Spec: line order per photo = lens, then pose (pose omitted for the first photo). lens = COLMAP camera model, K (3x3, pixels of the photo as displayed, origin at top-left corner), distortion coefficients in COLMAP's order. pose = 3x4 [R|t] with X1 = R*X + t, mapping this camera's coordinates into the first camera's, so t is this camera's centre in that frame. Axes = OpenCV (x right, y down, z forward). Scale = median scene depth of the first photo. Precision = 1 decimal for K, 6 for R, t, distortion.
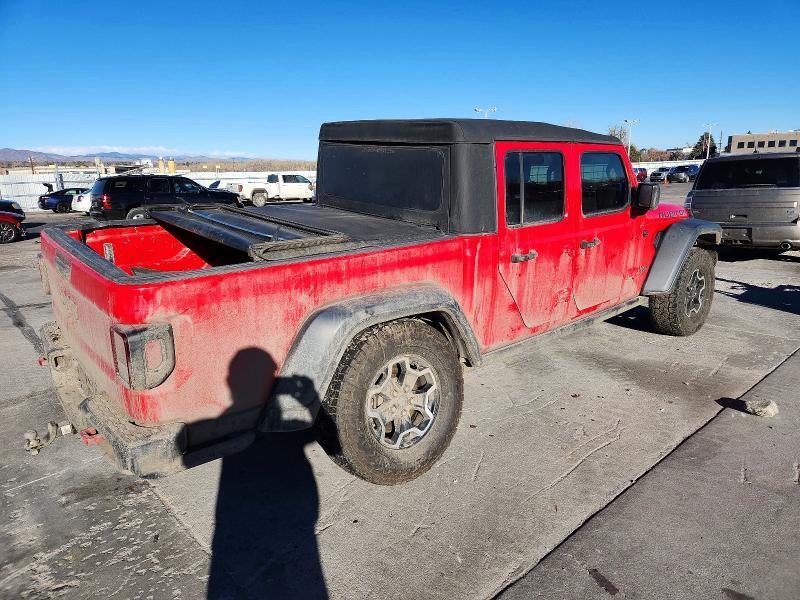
lens RADIAL K [[606.2, 0, 396.7], [0, 606.2, 299.1], [0, 0, 1]] dist [0.012699, 0.001946]
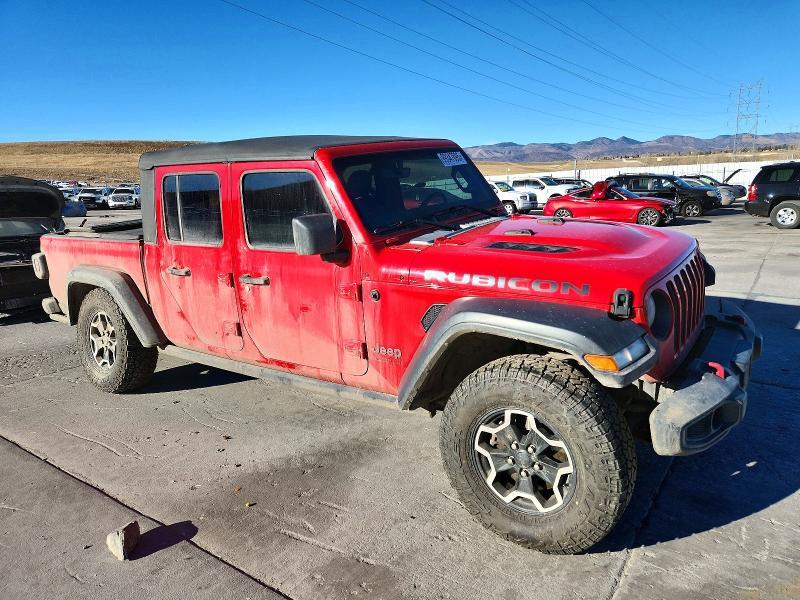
lens RADIAL K [[606.2, 0, 396.7], [0, 606.2, 299.1], [0, 0, 1]] dist [0.012699, 0.001946]
pose [[0.143949, 0.205217, -0.968073, 1.276621], [-0.181730, 0.967106, 0.177990, -0.274638], [0.972755, 0.150306, 0.176508, 1.143407]]
